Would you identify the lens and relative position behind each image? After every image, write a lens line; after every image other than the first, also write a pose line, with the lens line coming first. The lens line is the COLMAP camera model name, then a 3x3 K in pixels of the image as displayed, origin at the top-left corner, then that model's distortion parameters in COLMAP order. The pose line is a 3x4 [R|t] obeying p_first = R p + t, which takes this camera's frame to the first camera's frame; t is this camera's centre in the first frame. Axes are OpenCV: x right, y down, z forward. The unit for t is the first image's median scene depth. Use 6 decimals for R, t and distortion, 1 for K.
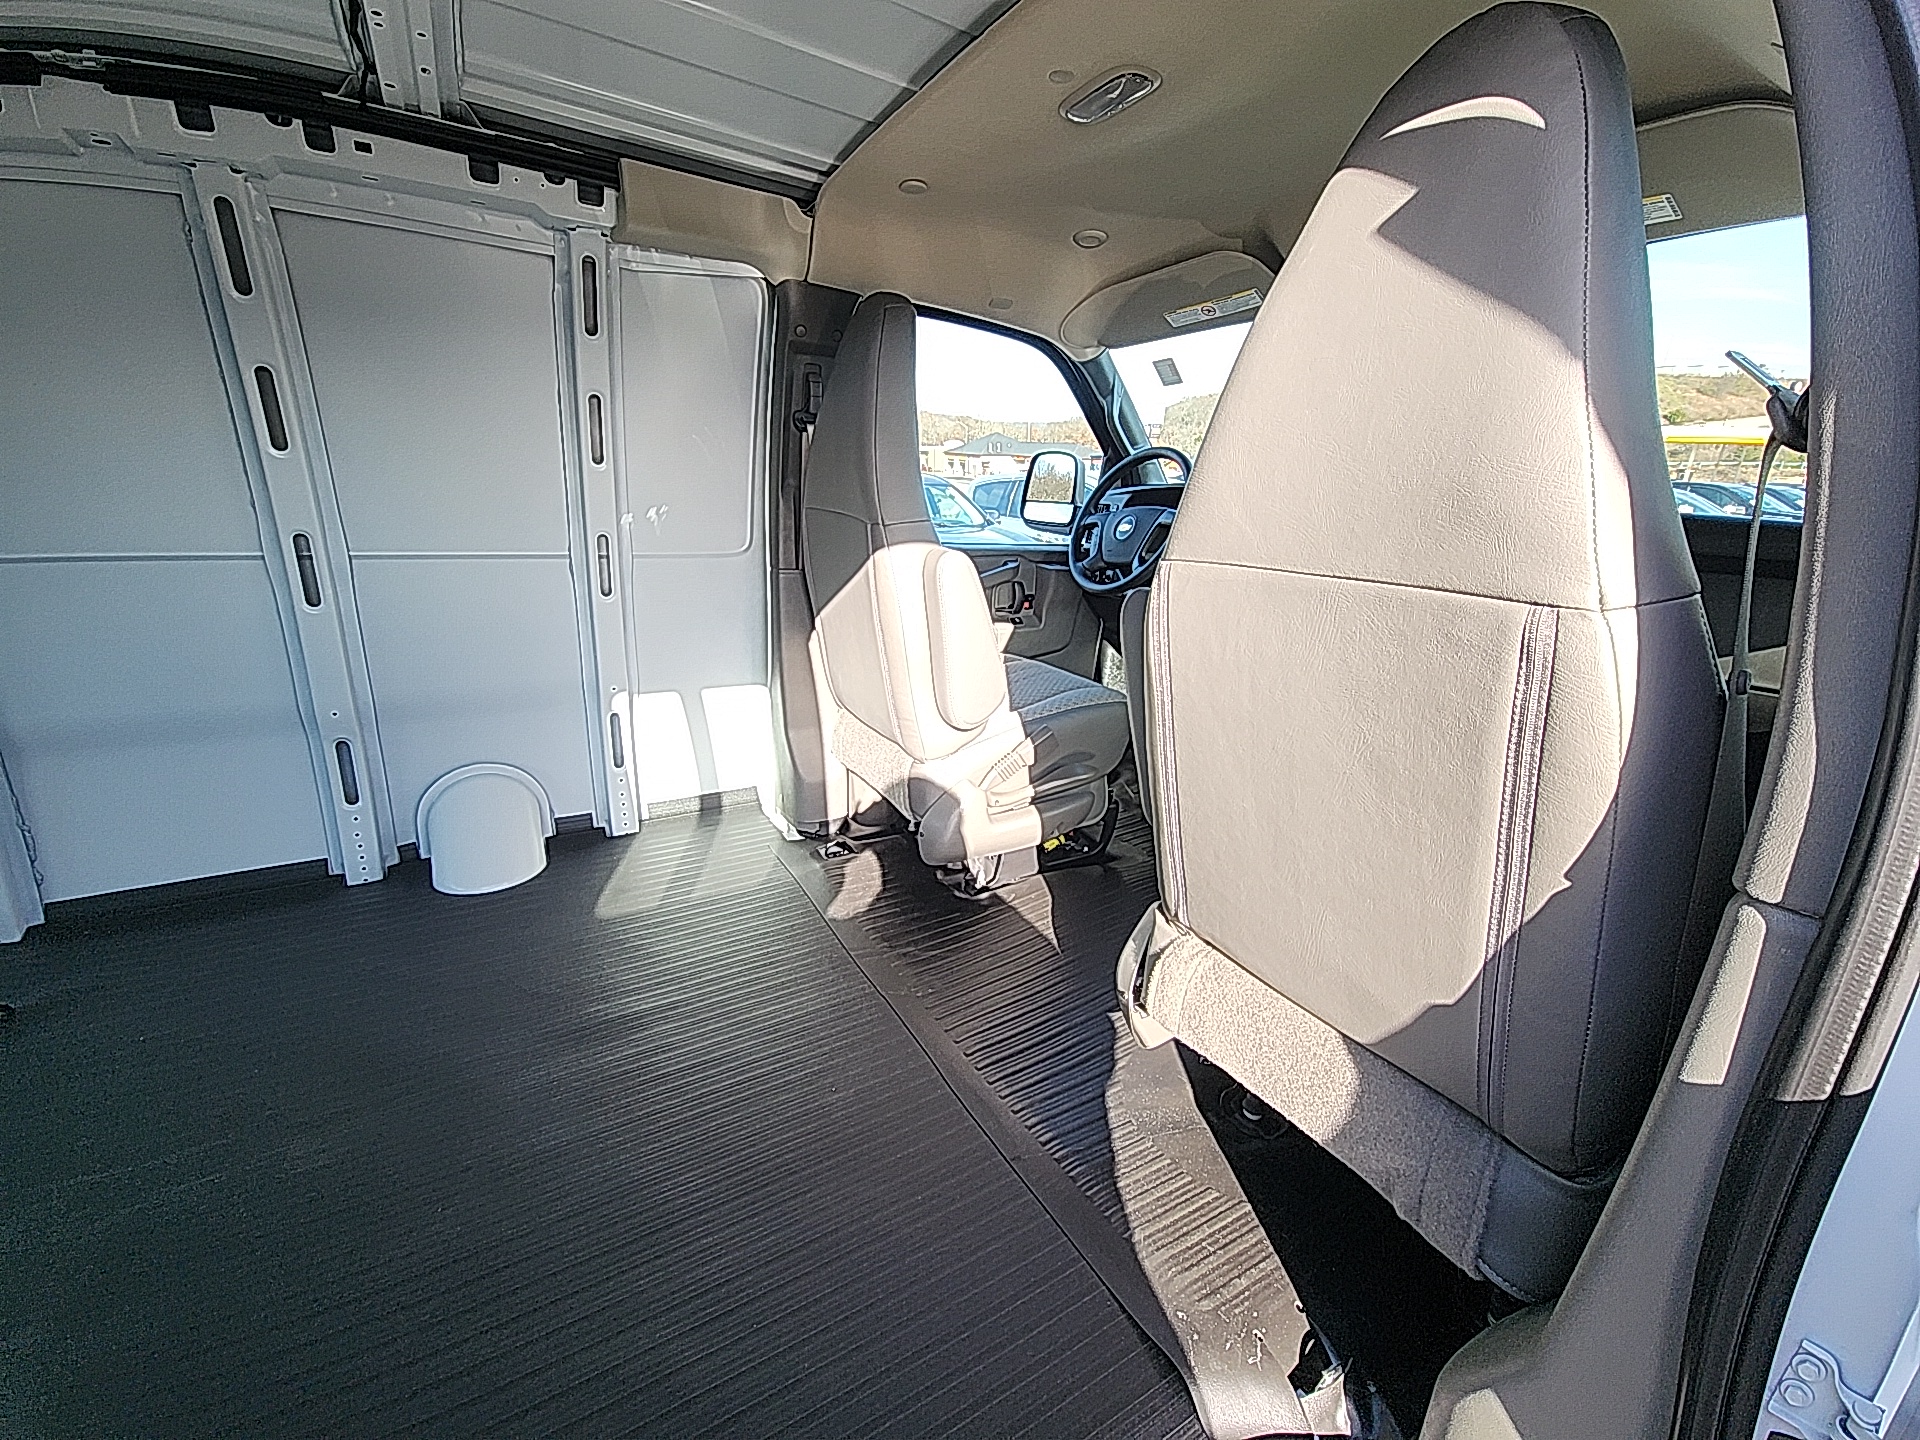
lens RADIAL K [[778.6, 0, 954.9], [0, 778.6, 707.6], [0, 0, 1]] dist [0.004501, 0.000357]
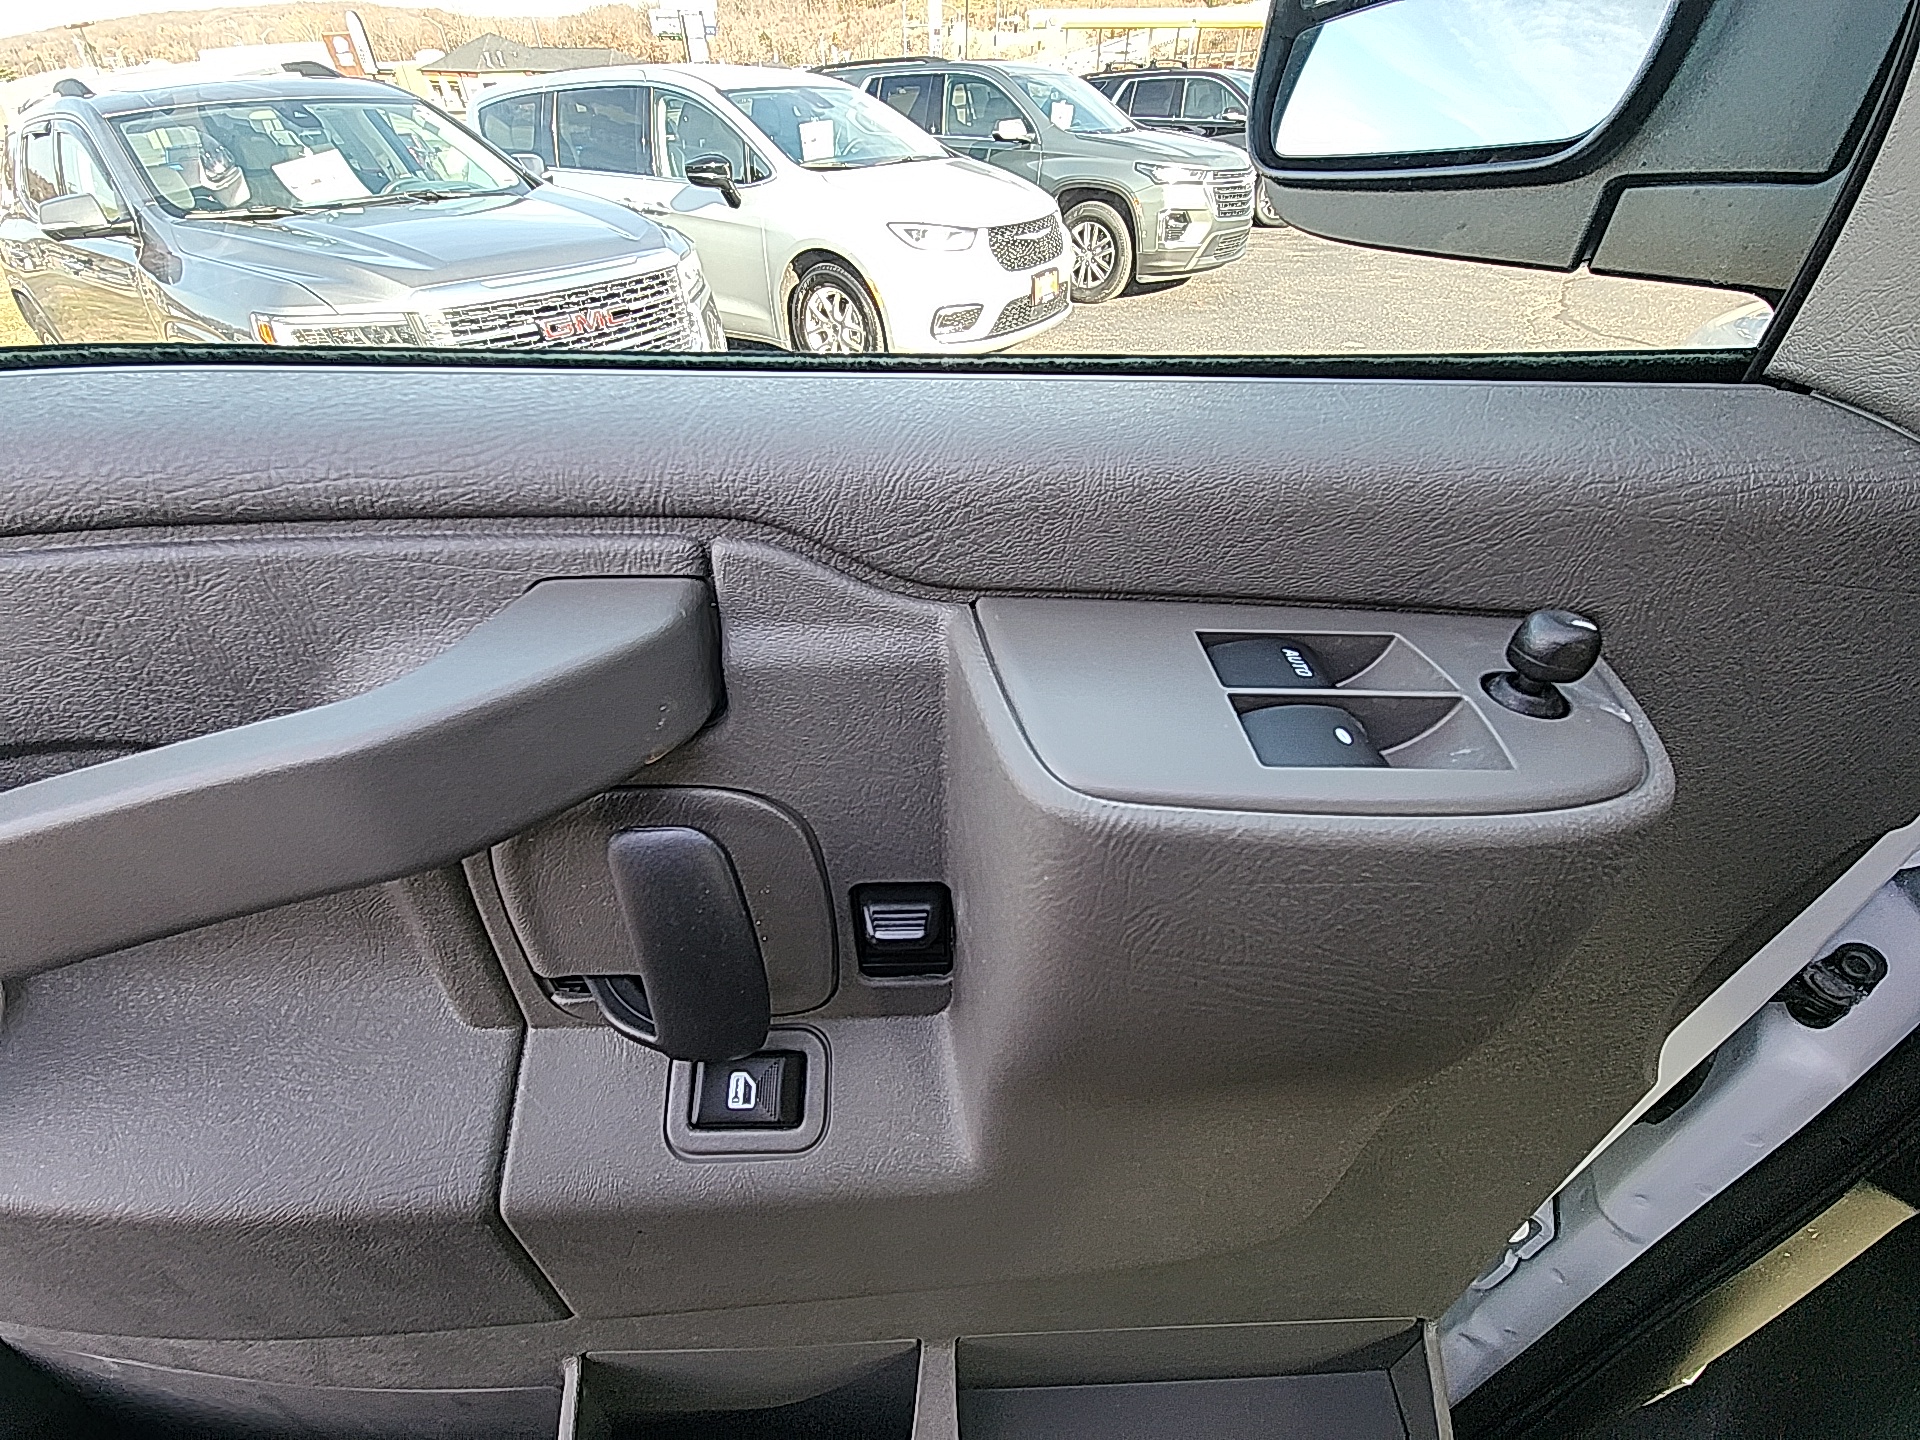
lens RADIAL K [[775.2, 0, 954.3], [0, 775.2, 709.5], [0, 0, 1]] dist [0.018271, -0.009884]
pose [[0.889974, -0.312943, 0.331682, 0.042535], [0.169558, 0.902301, 0.396363, -0.265940], [-0.423316, -0.296513, 0.856086, 1.118165]]
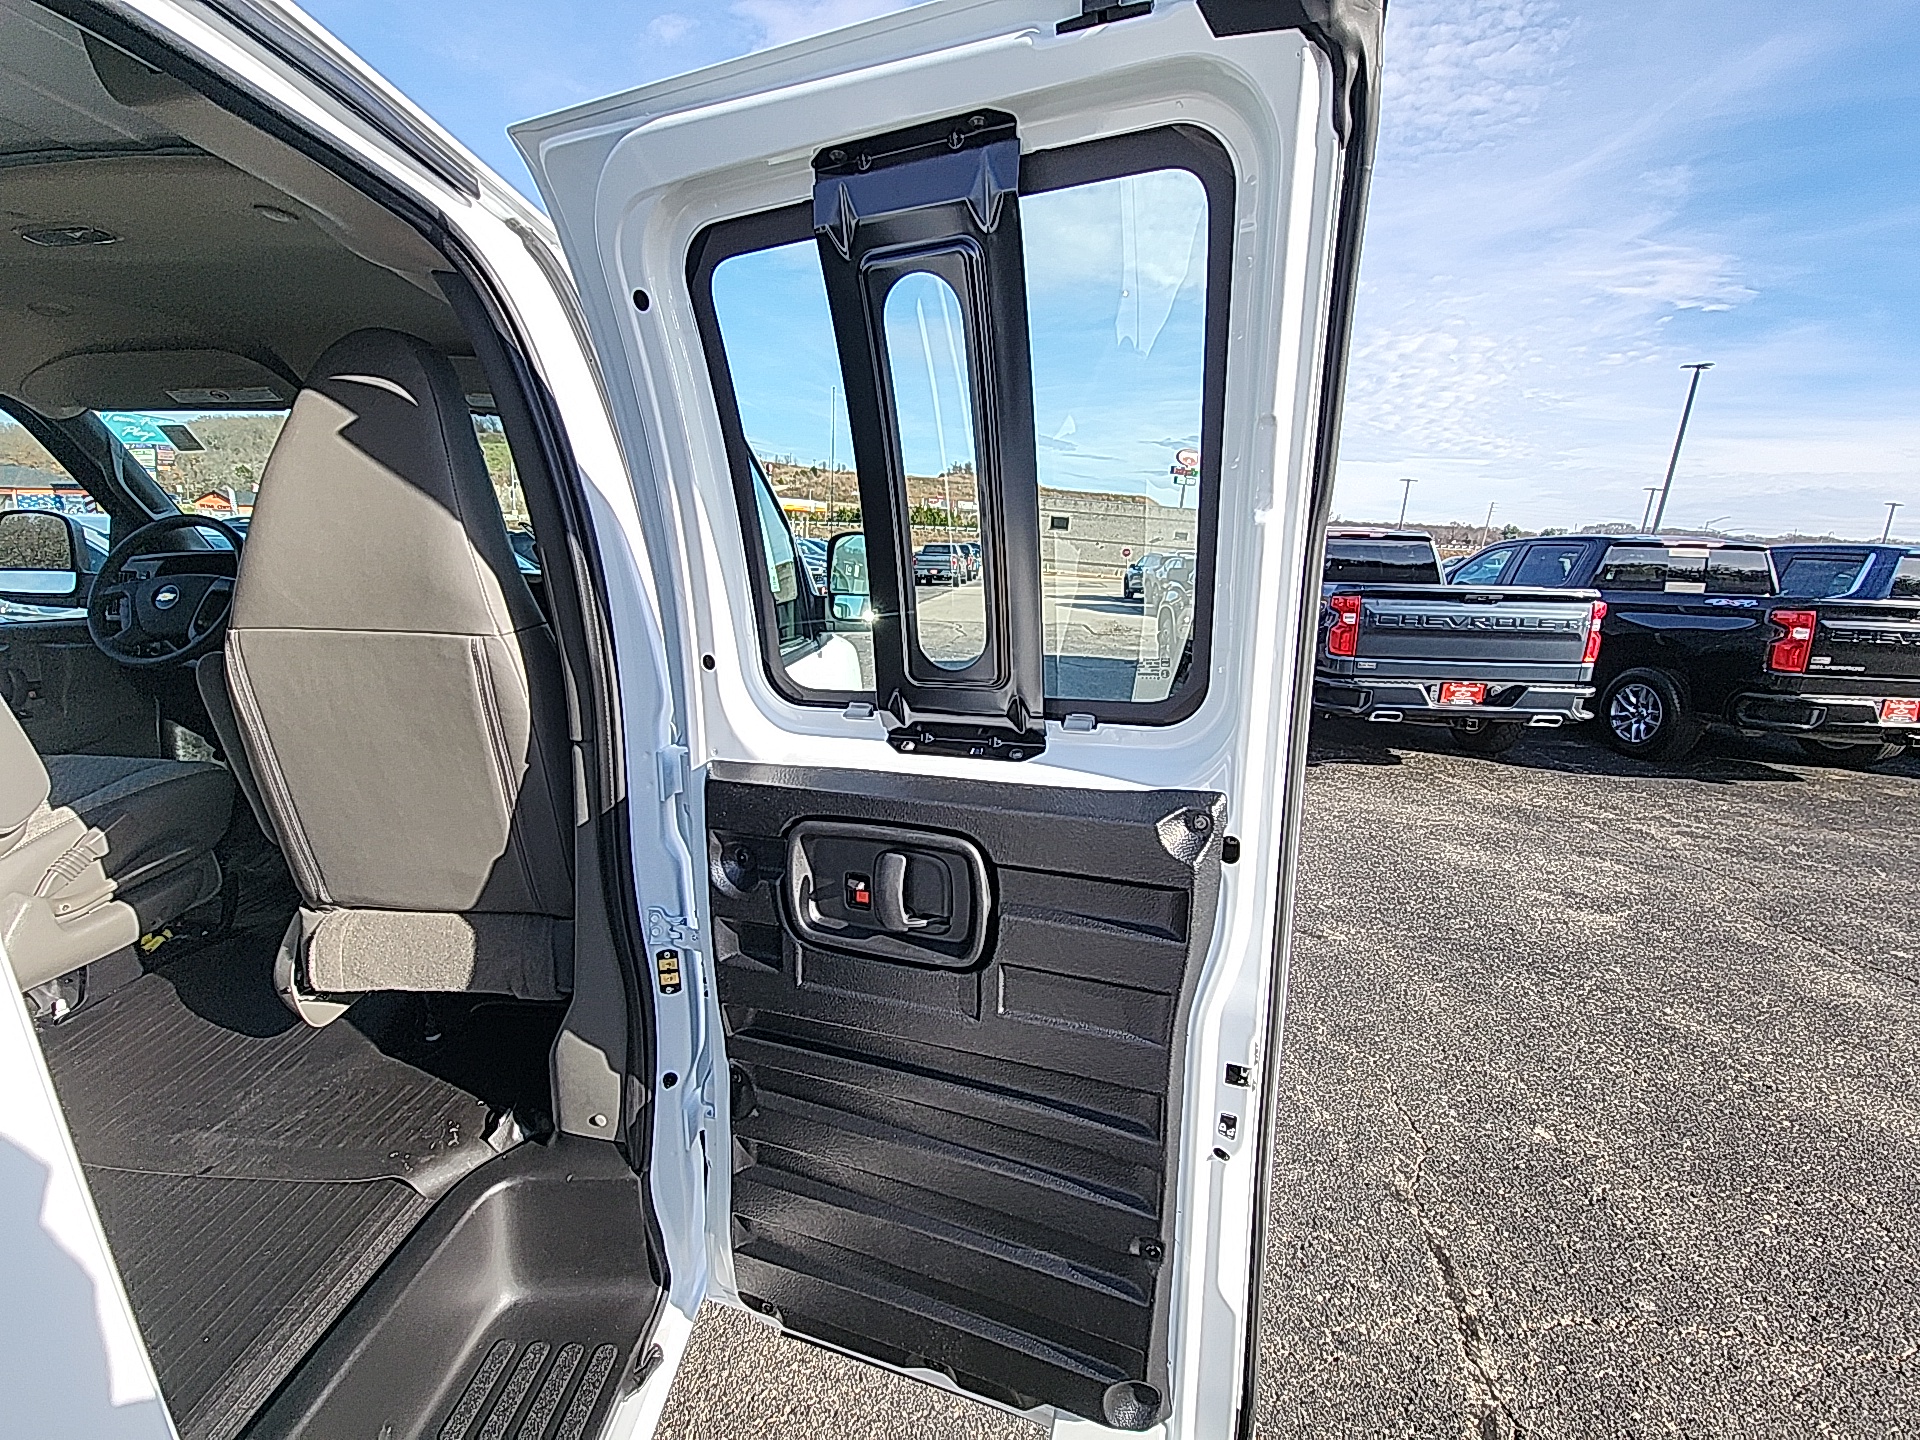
lens RADIAL K [[772.9, 0, 956.1], [0, 772.9, 697.0], [0, 0, 1]] dist [0.010138, -0.009983]
pose [[0.527311, -0.164790, 0.833539, -0.095045], [0.220170, 0.974006, 0.053277, 0.059299], [-0.820651, 0.155427, 0.549886, -0.343044]]
